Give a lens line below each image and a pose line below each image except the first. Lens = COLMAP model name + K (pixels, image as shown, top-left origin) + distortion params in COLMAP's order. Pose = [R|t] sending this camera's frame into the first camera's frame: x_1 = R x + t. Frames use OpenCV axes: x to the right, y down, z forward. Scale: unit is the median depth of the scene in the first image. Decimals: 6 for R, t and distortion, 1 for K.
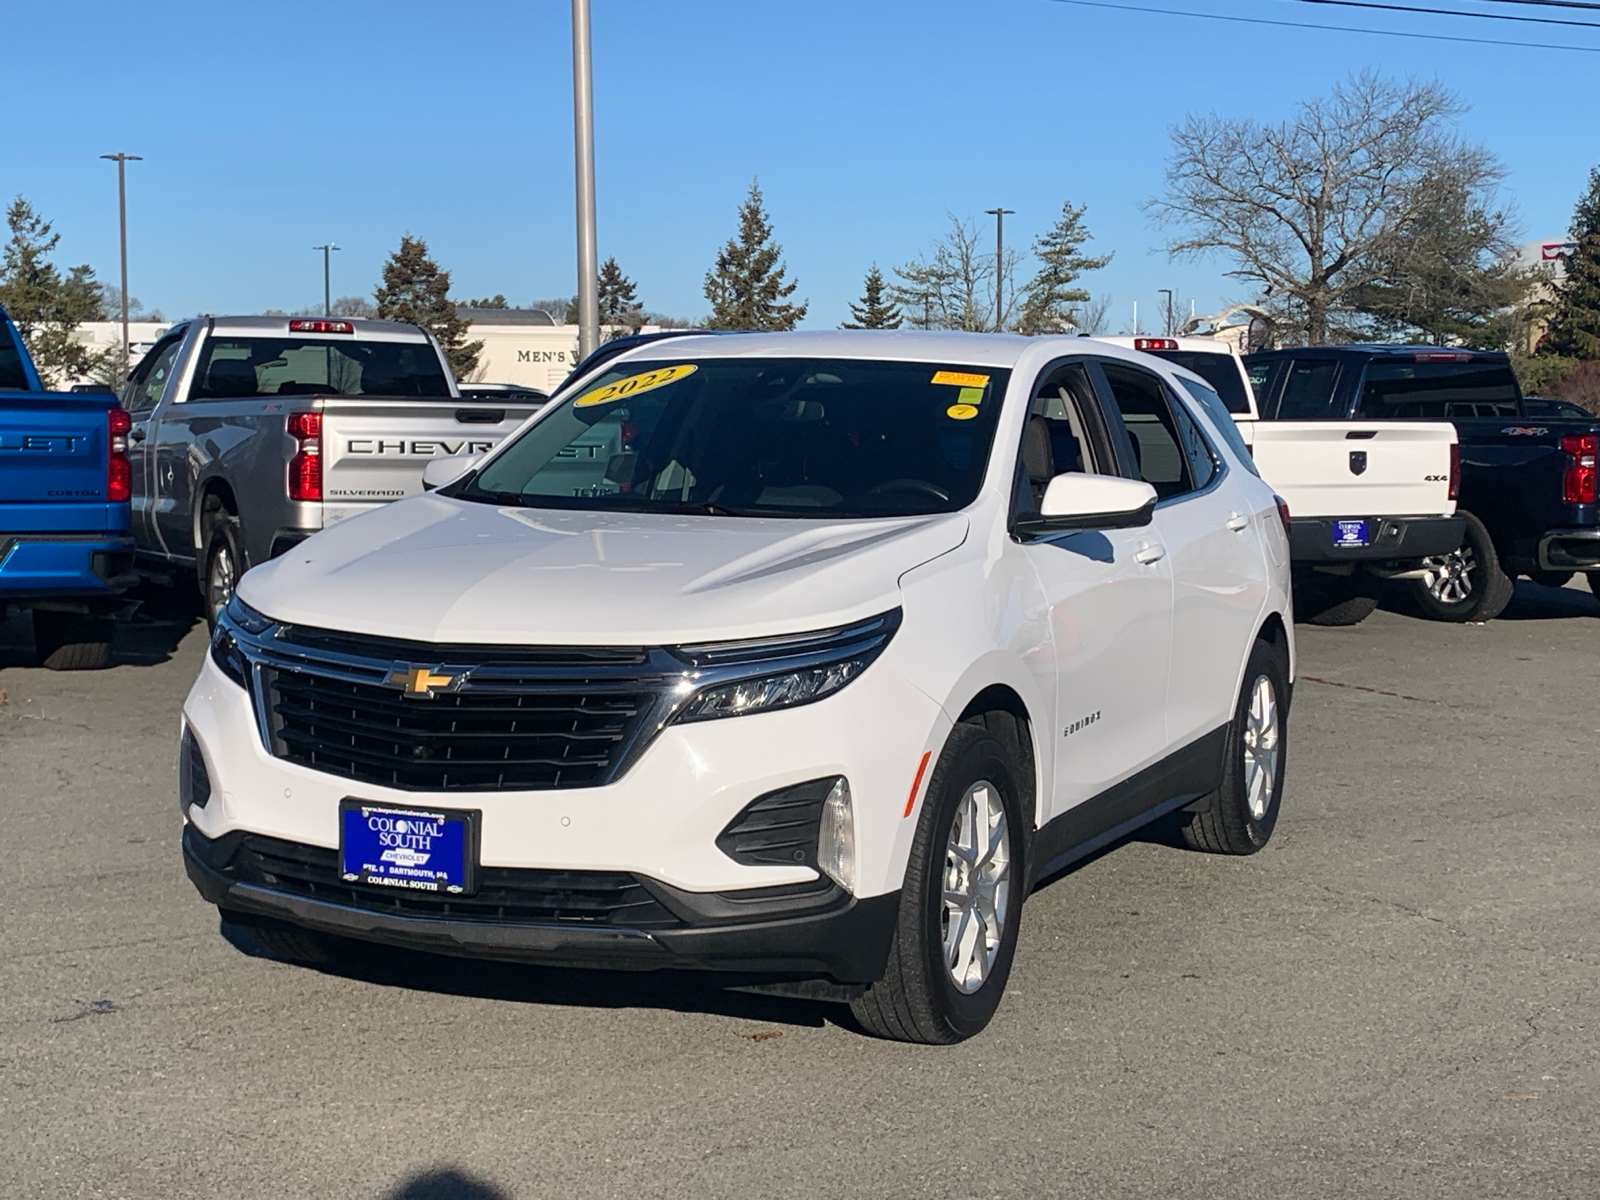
lens RADIAL K [[2471.7, 0, 767.6], [0, 2471.7, 594.2], [0, 0, 1]] dist [0.077613, 0.000000]
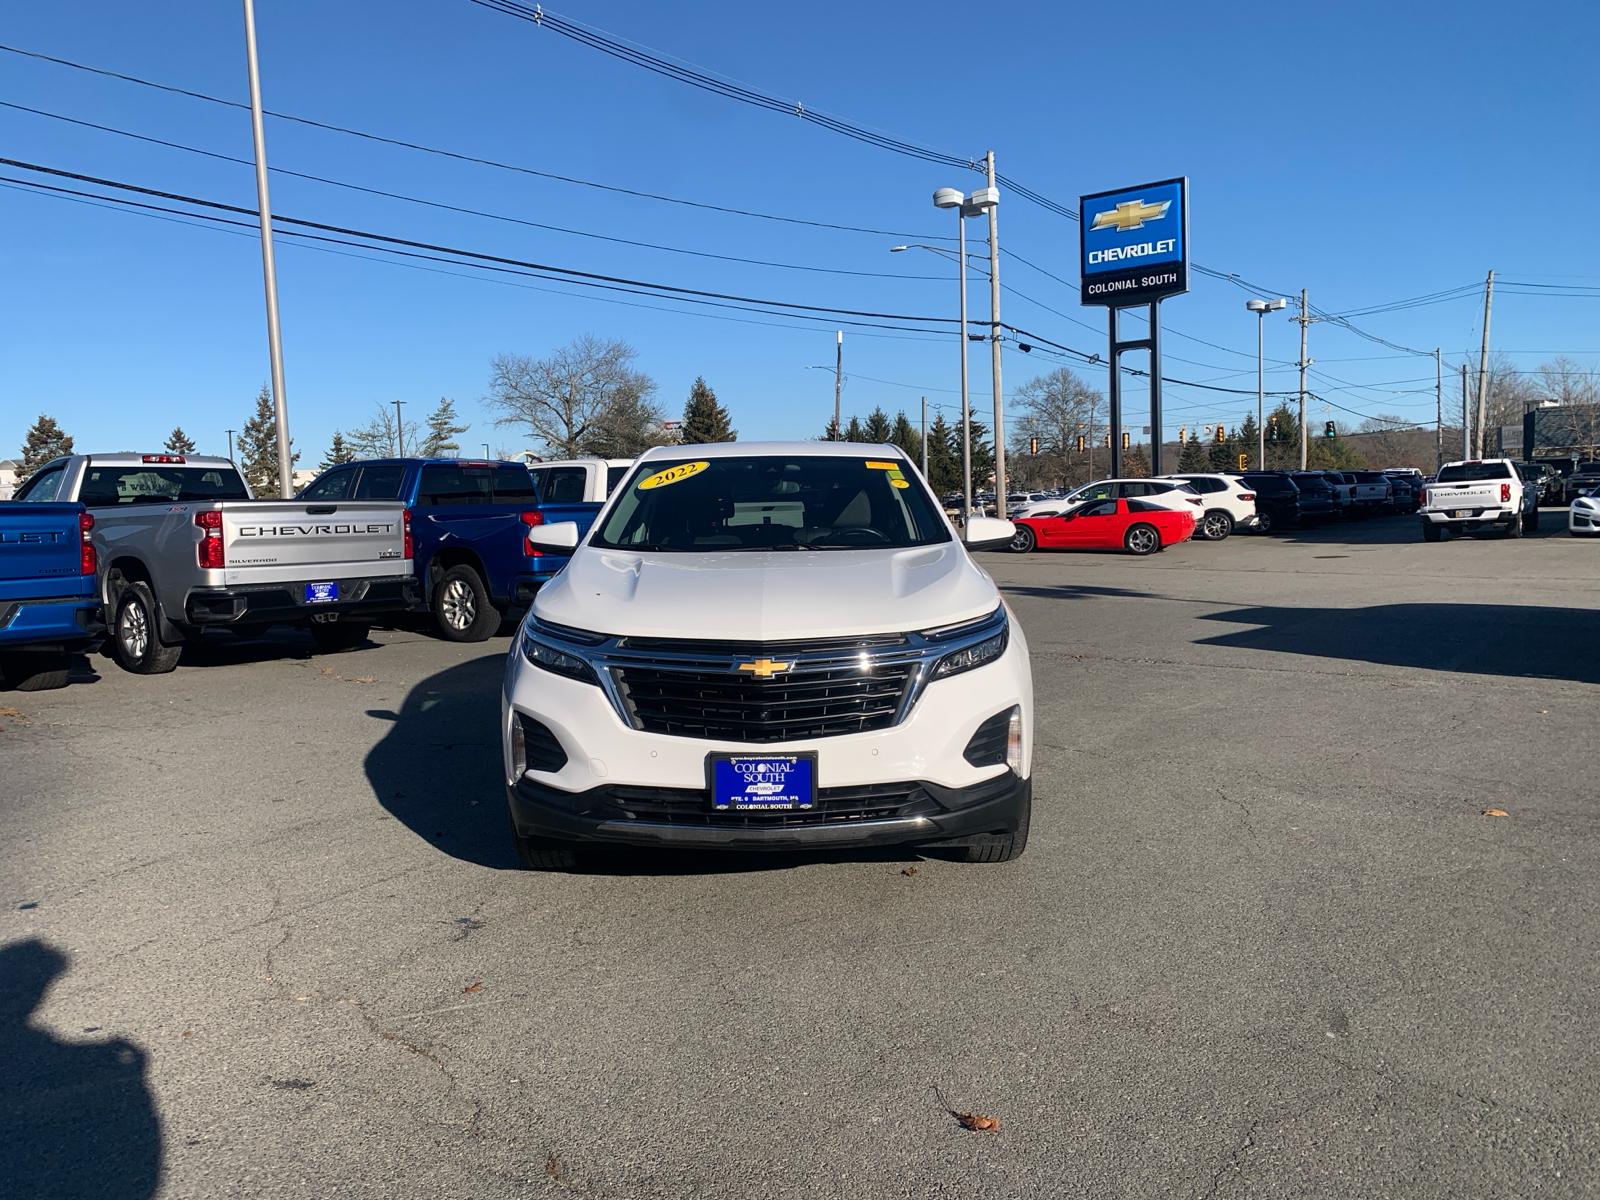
lens RADIAL K [[1232.4, 0, 792.9], [0, 1232.4, 587.4], [0, 0, 1]] dist [0.056689, -0.064065]
pose [[0.908627, -0.059595, 0.413336, -0.304172], [0.063052, 0.997996, 0.005286, -0.011008], [-0.412822, 0.021259, 0.910563, 0.233632]]
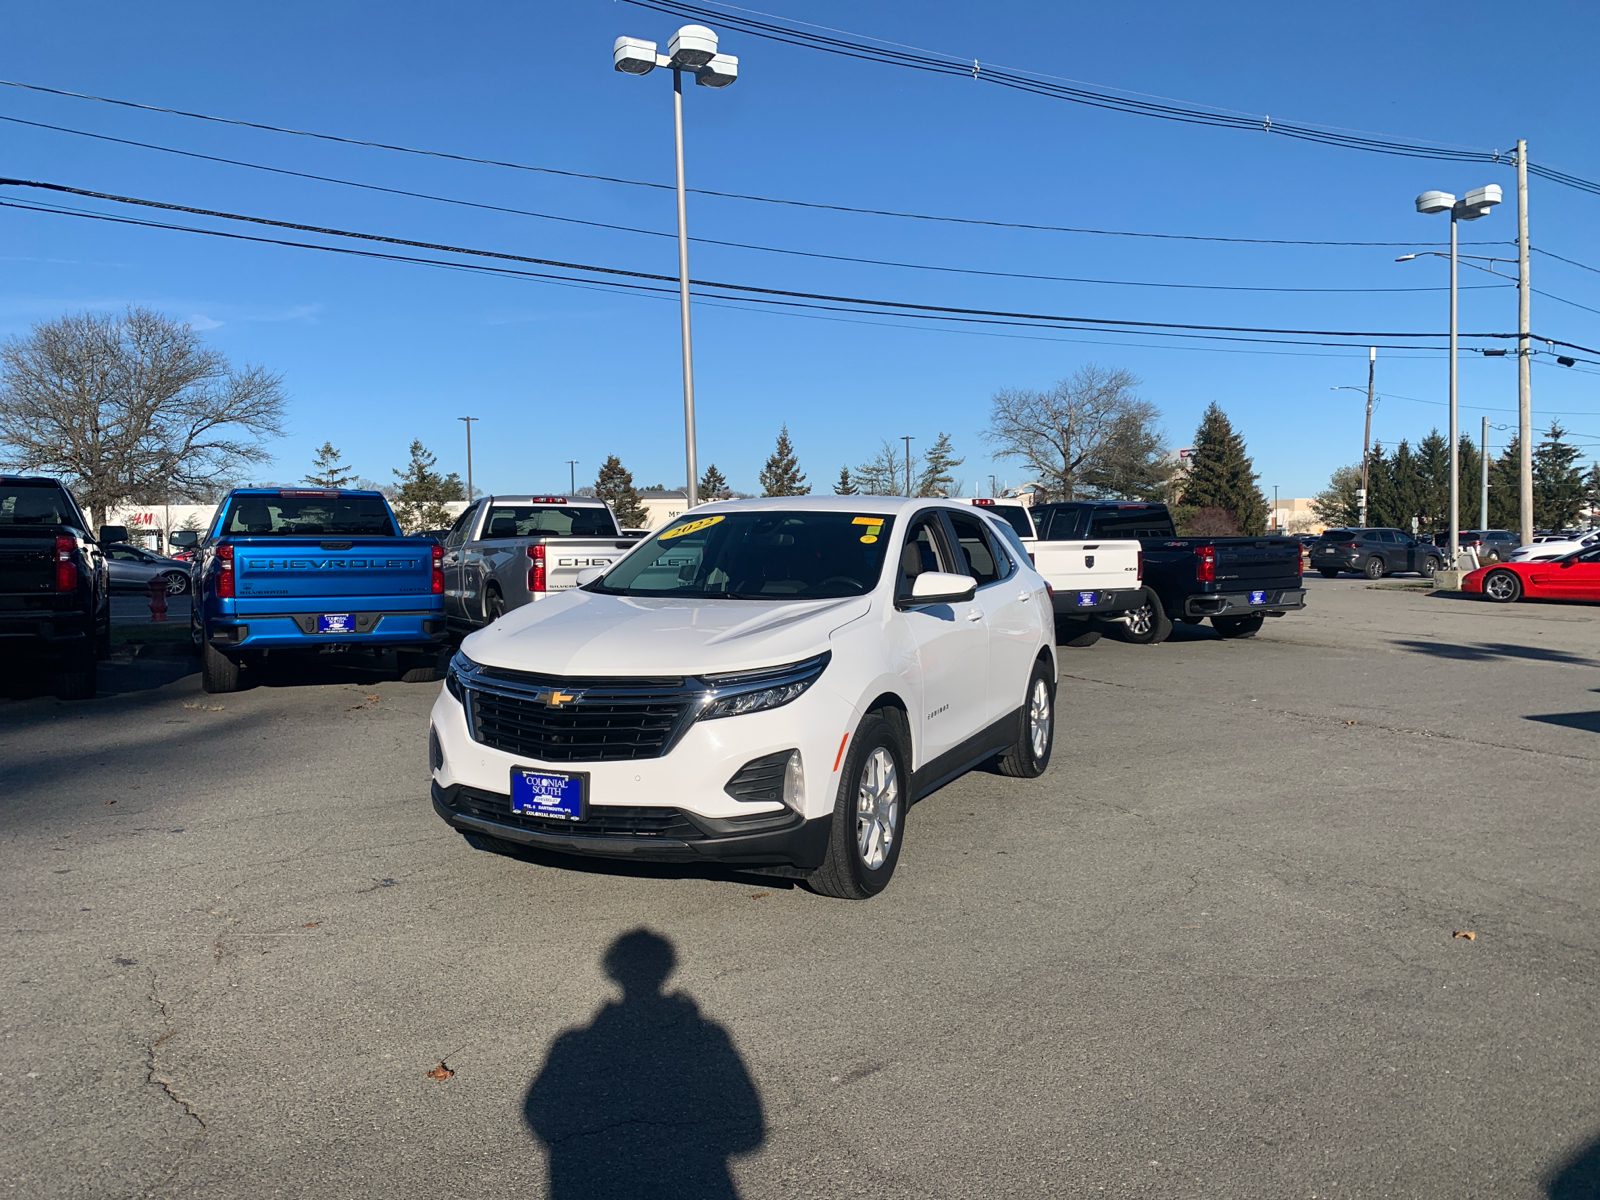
lens RADIAL K [[1232.4, 0, 784.8], [0, 1232.4, 589.1], [0, 0, 1]] dist [0.056689, -0.064065]
pose [[0.999816, -0.016551, -0.009707, 0.022971], [0.016216, 0.999302, -0.033655, -0.007311], [0.010257, 0.033492, 0.999386, 0.090070]]
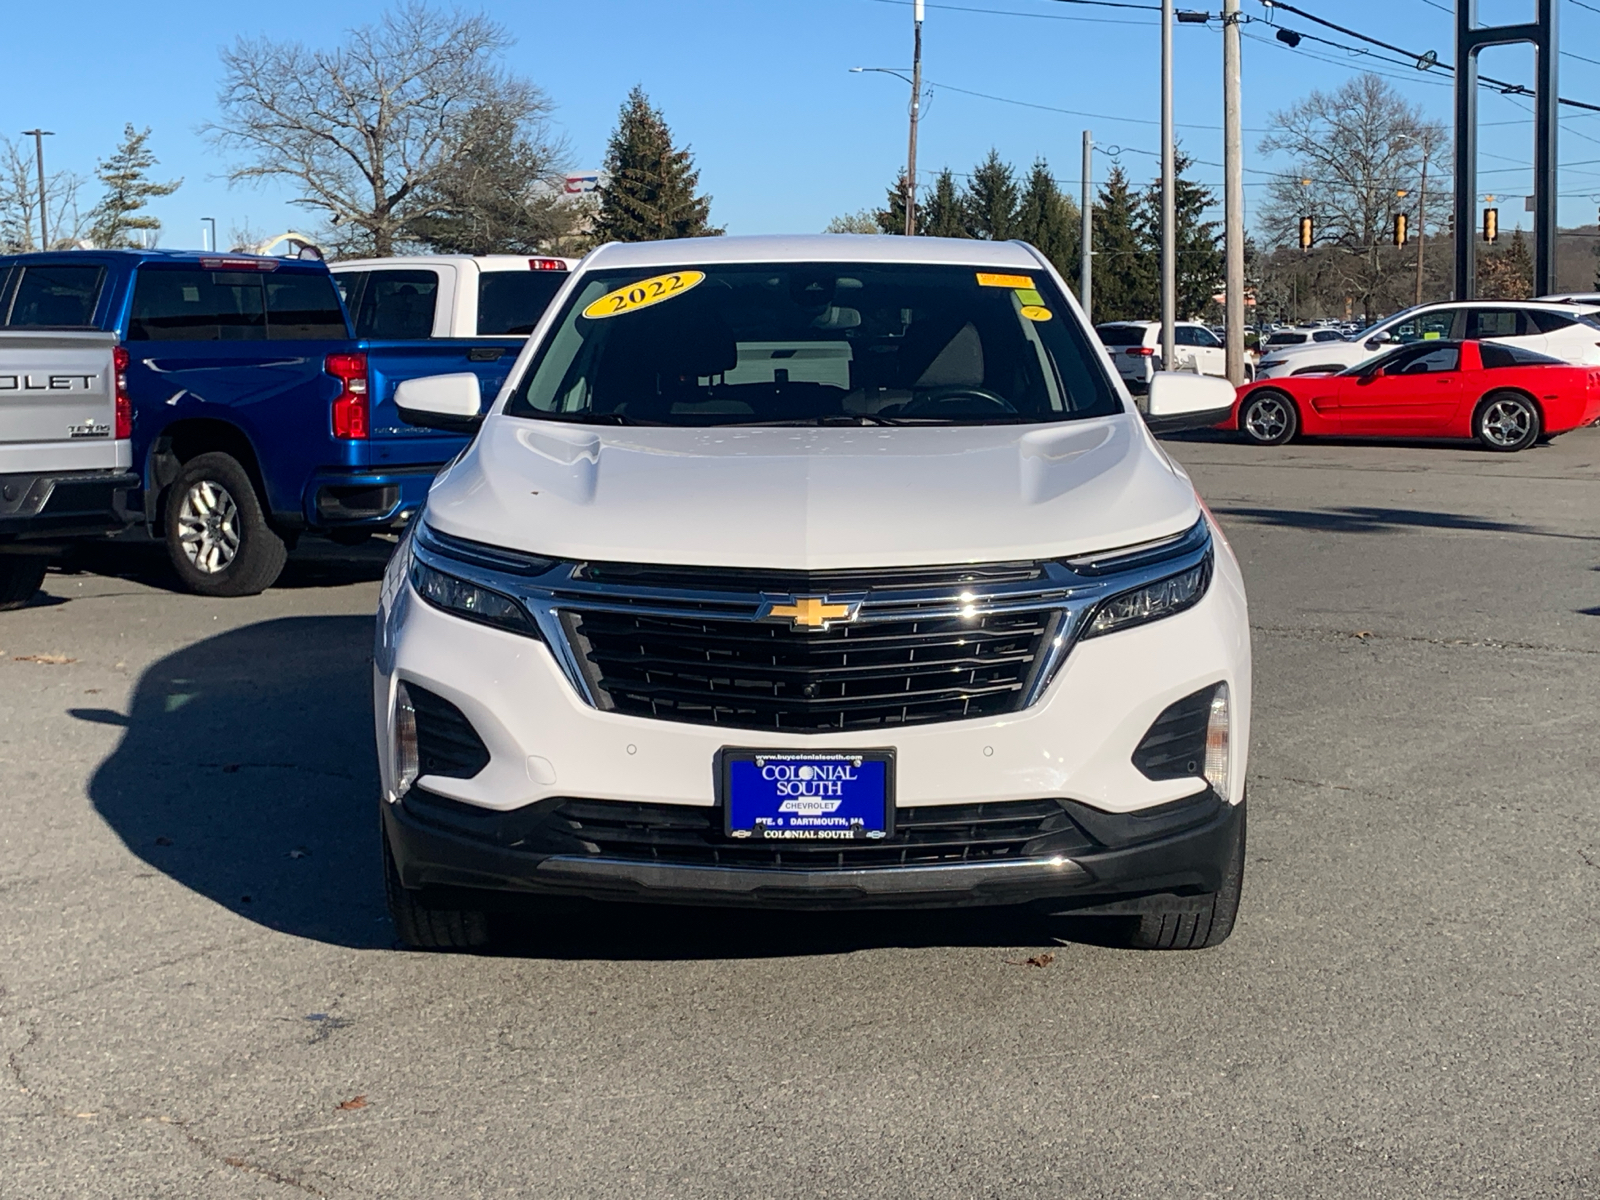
lens RADIAL K [[2471.0, 0, 771.0], [0, 2471.0, 615.9], [0, 0, 1]] dist [0.094287, 0.000000]
pose [[0.916489, -0.065032, 0.394740, -0.367225], [0.051079, 0.997646, 0.045764, -0.004207], [-0.396787, -0.021780, 0.917652, 0.123821]]
